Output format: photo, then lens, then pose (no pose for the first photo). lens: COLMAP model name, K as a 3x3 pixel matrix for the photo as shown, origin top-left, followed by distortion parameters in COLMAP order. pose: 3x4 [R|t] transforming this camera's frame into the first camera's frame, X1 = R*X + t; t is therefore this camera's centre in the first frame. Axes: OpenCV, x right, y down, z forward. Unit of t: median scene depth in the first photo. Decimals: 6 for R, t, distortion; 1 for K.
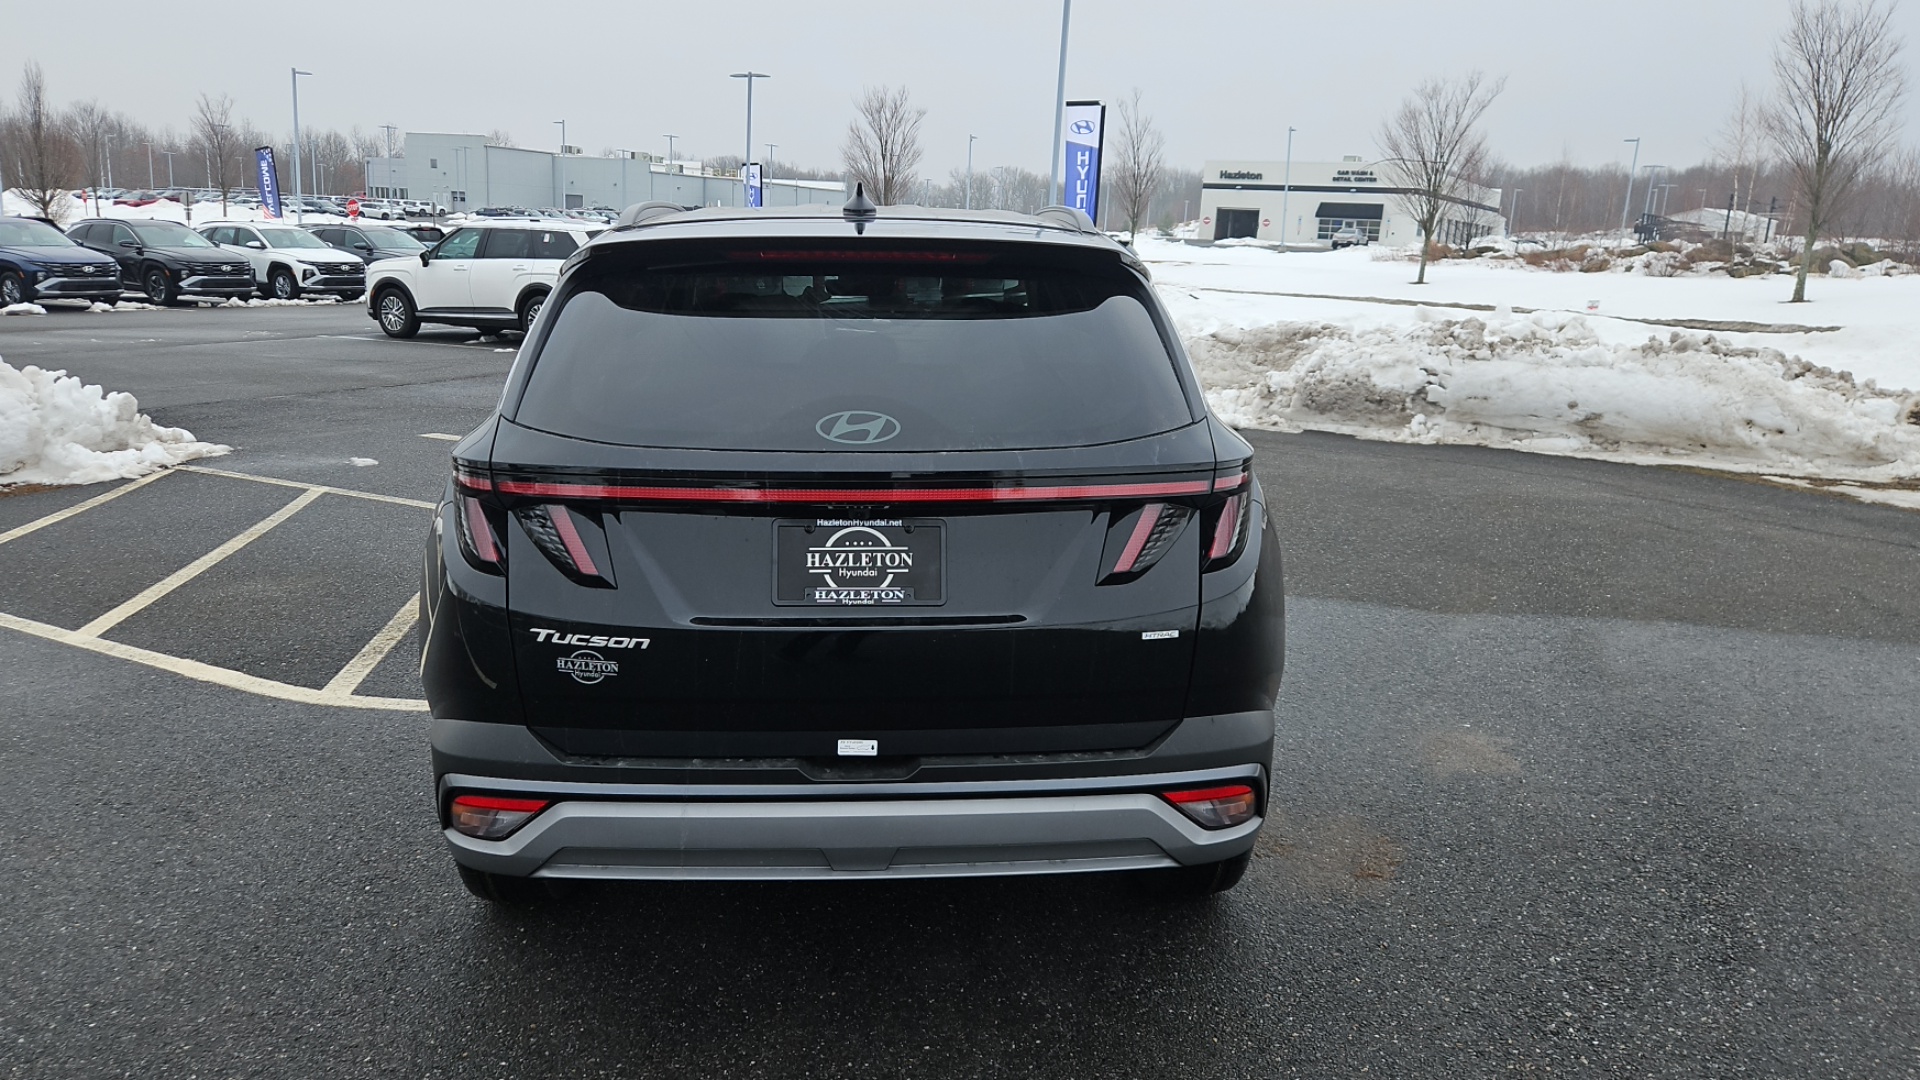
lens RADIAL K [[1420.5, 0, 961.4], [0, 1420.5, 551.7], [0, 0, 1]] dist [0.050955, -0.021747]
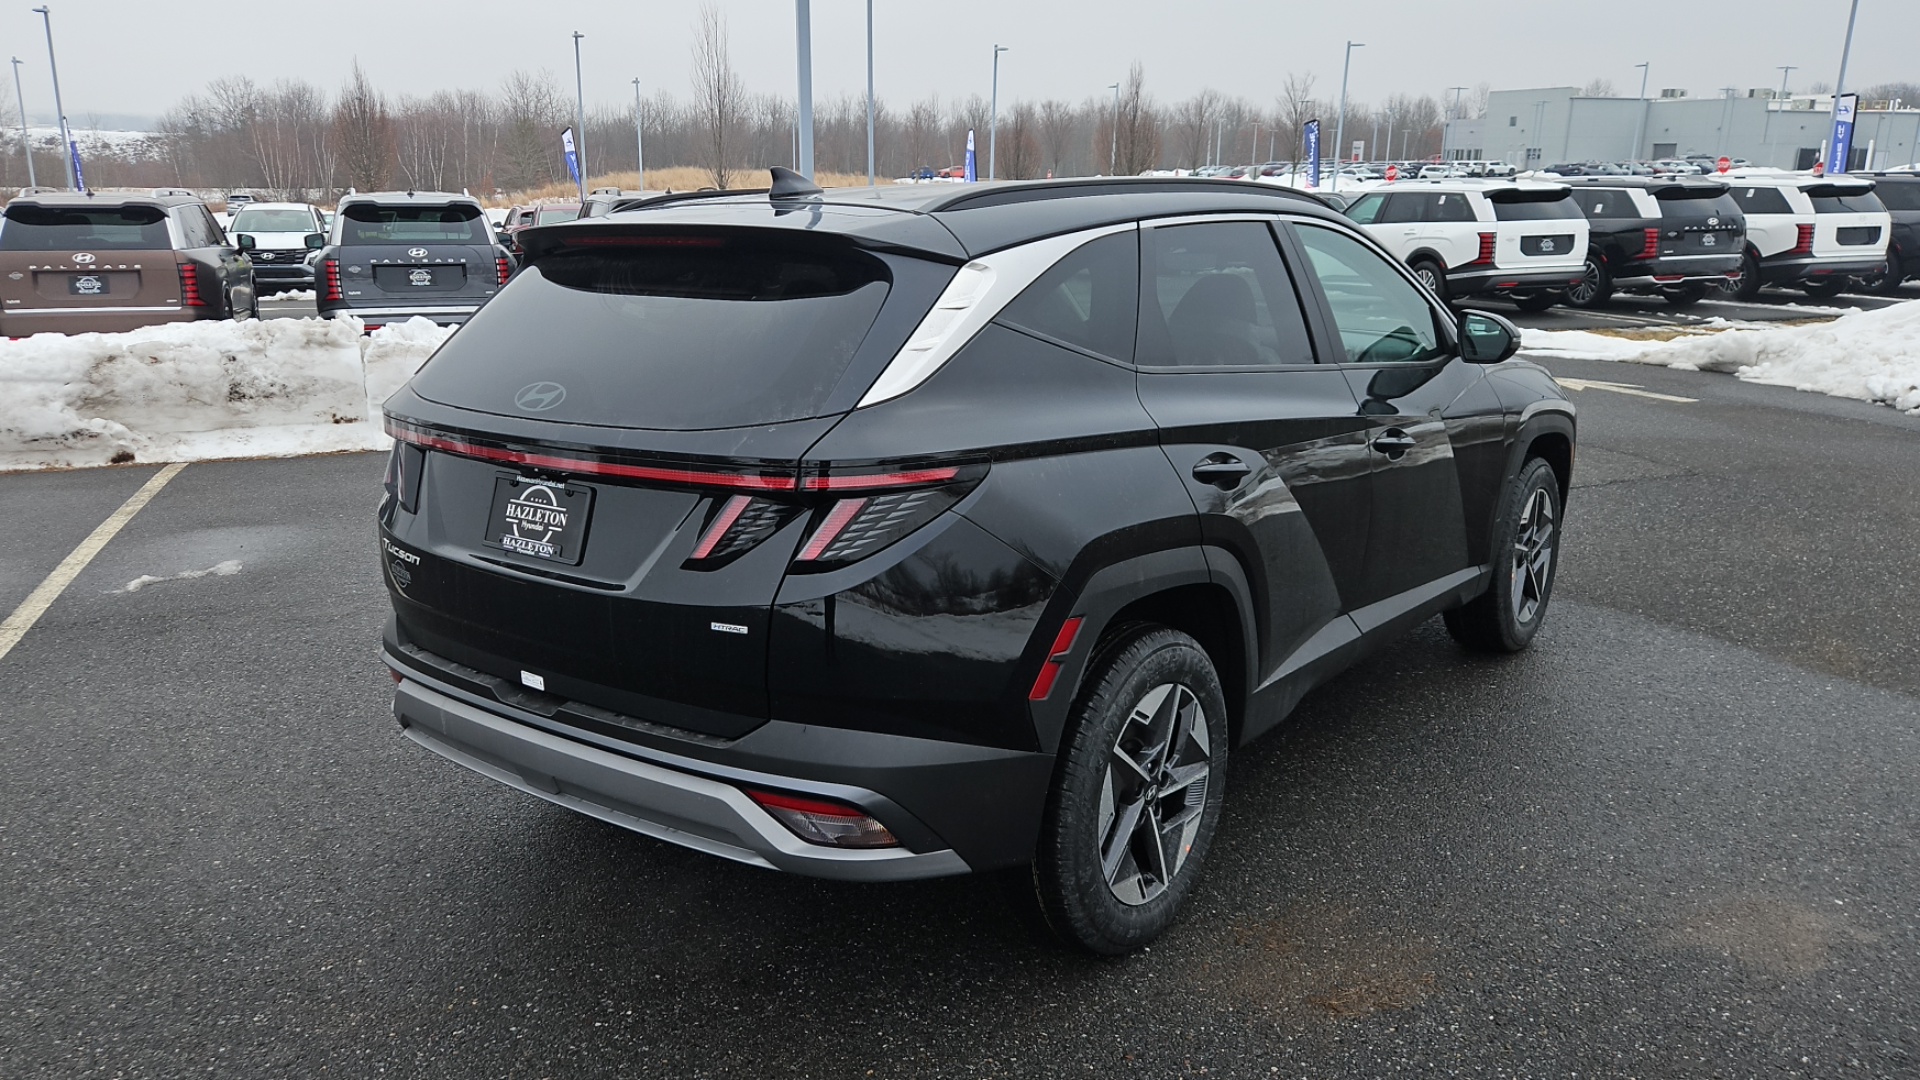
lens RADIAL K [[1420.5, 0, 908.7], [0, 1420.5, 572.5], [0, 0, 1]] dist [0.050955, -0.021747]
pose [[0.738352, 0.143981, -0.658867, 0.791667], [-0.118362, 0.989447, 0.083582, -0.069299], [0.663948, 0.016272, 0.747601, 0.312530]]
